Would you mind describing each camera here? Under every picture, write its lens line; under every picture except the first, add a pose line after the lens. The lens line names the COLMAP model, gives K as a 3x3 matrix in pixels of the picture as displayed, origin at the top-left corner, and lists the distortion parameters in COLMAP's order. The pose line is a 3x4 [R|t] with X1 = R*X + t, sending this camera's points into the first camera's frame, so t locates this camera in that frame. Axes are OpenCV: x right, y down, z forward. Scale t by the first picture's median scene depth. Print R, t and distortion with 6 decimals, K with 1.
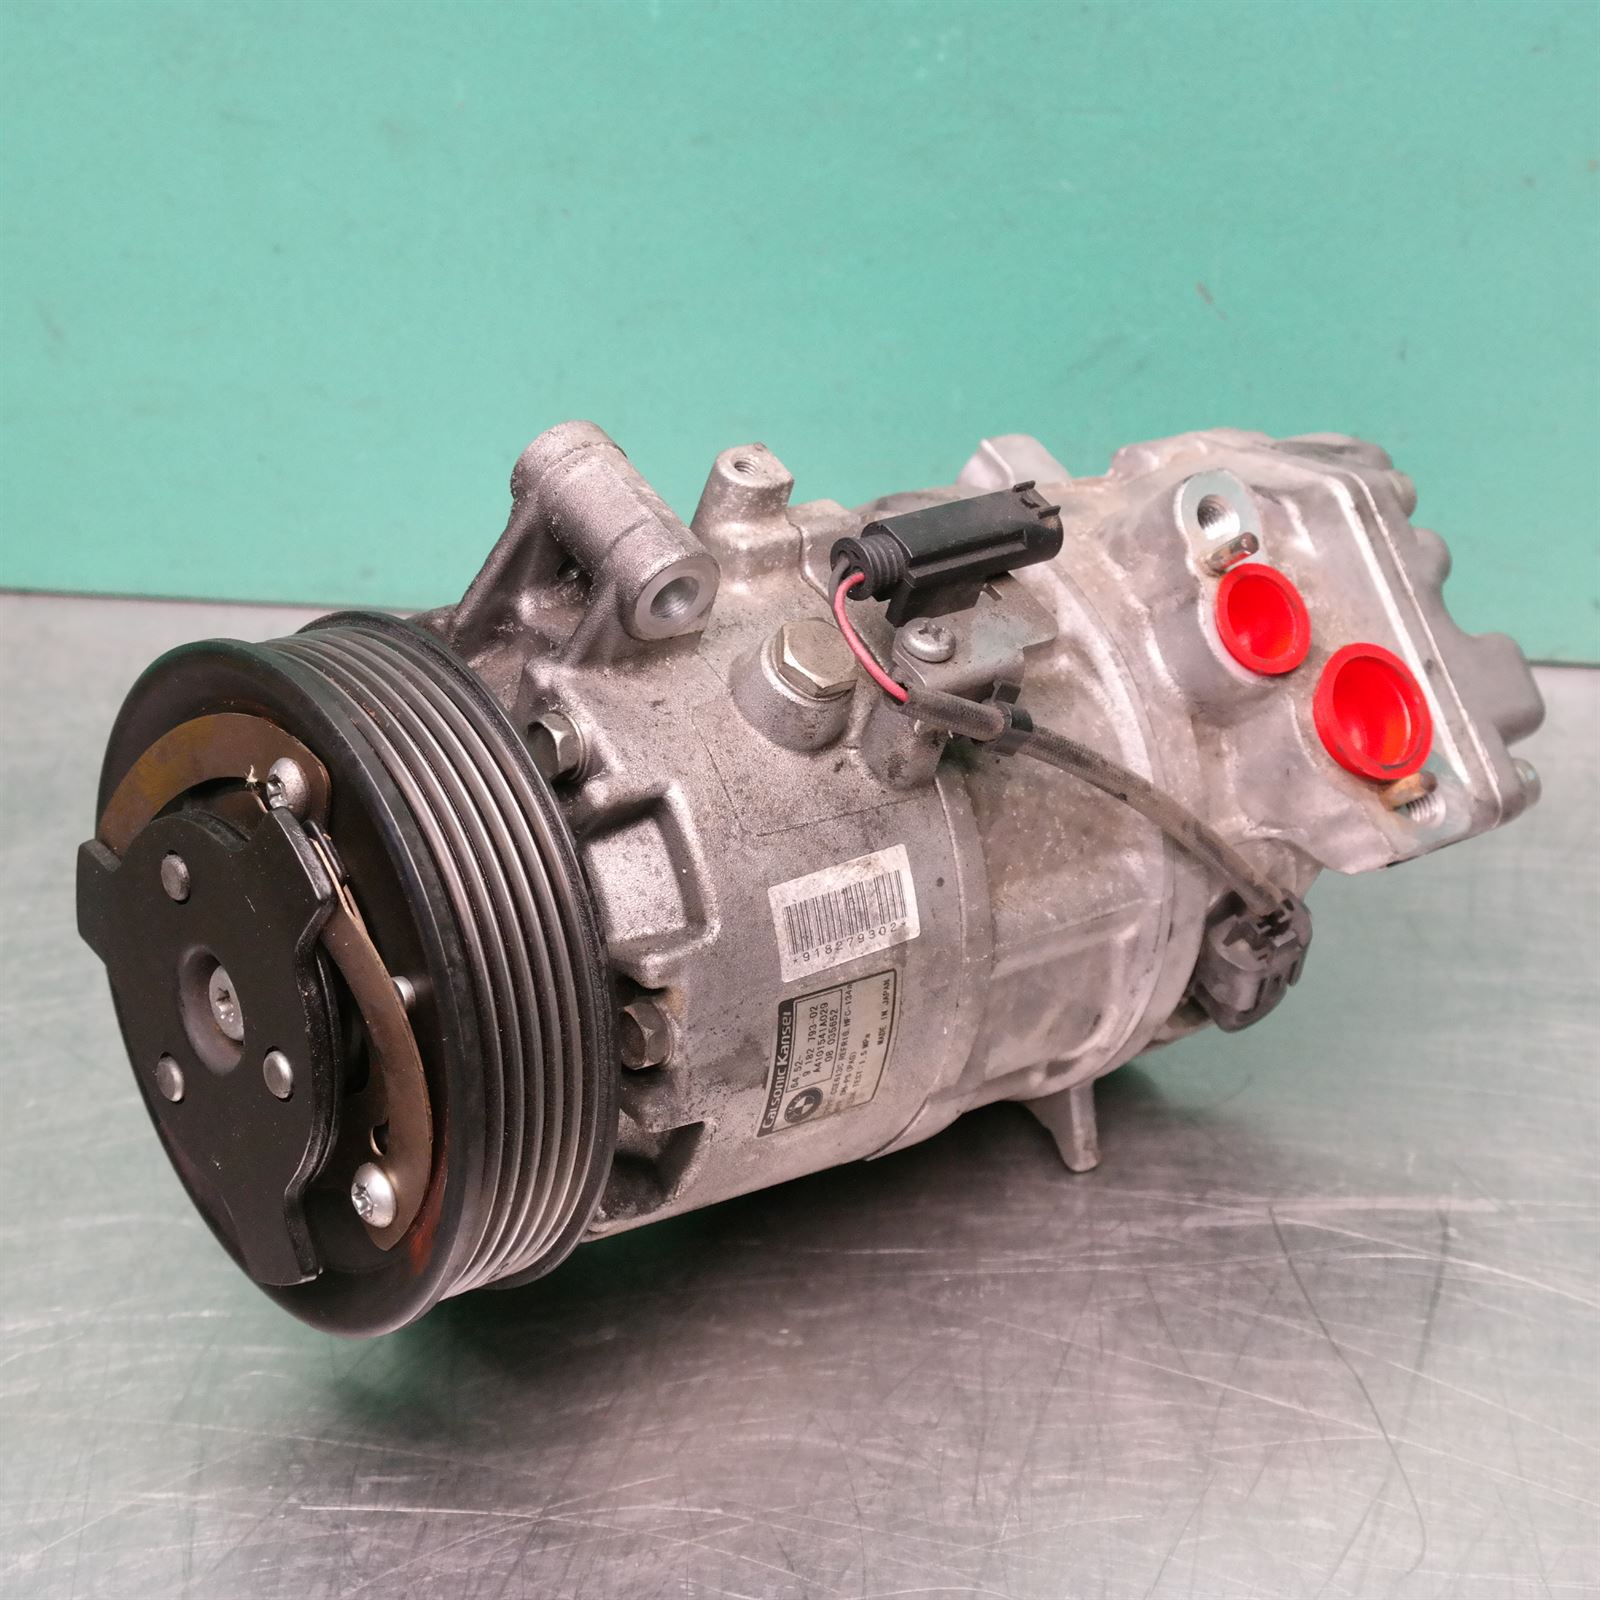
lens RADIAL K [[3377.8, 0, 800.0], [0, 3377.8, 800.0], [0, 0, 1]] dist [-0.048651, -0.145579]
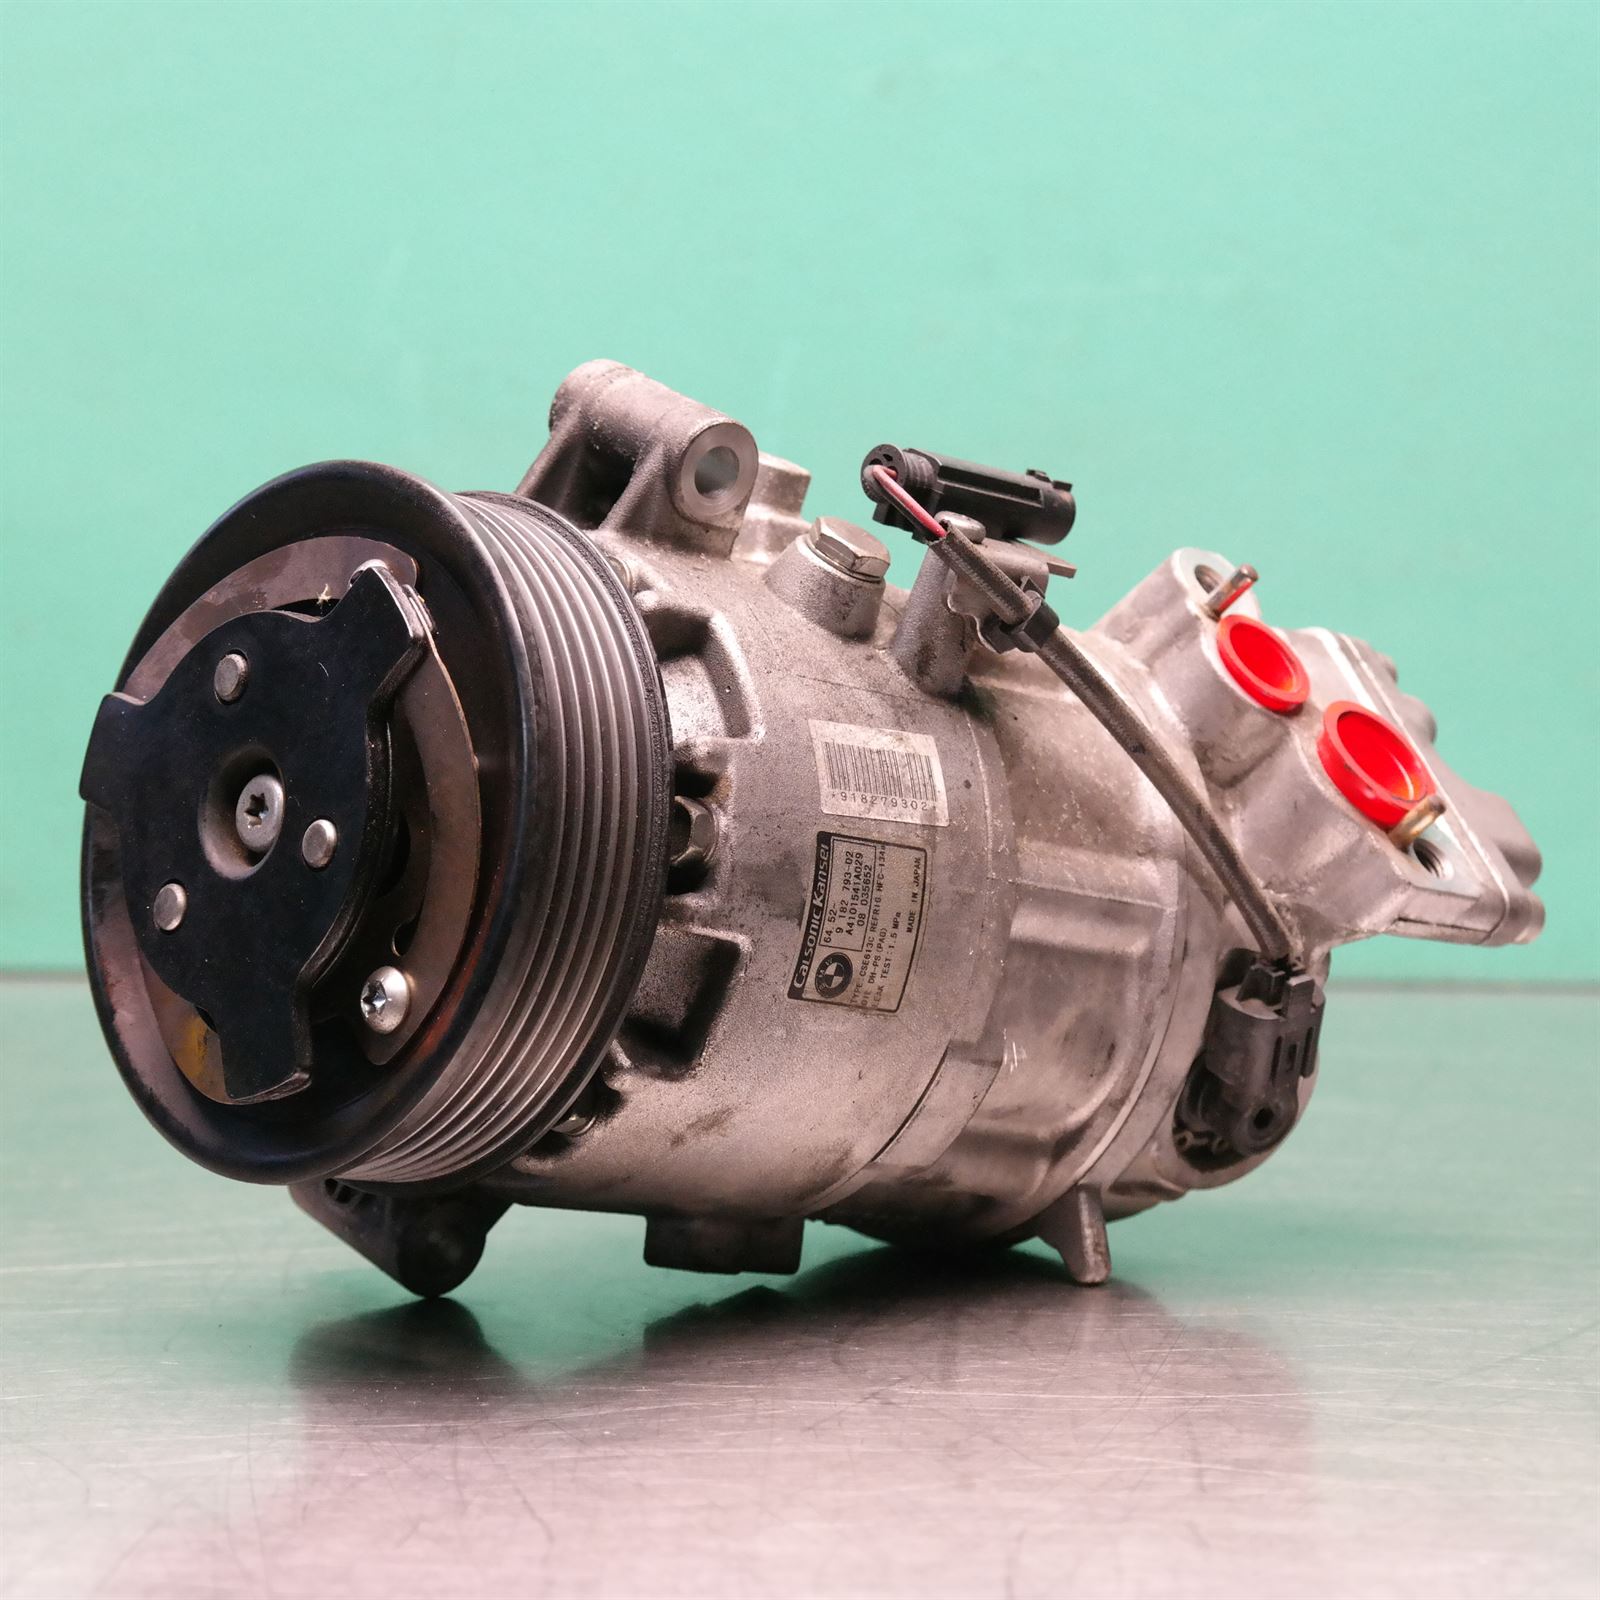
lens RADIAL K [[4712.7, 0, 800.0], [0, 4712.7, 800.0], [0, 0, 1]] dist [0.012828, -0.468821]
pose [[0.995279, 0.042688, 0.087161, -0.129903], [0.006024, 0.869173, -0.494472, 0.722354], [-0.096867, 0.492662, 0.864813, -0.198058]]
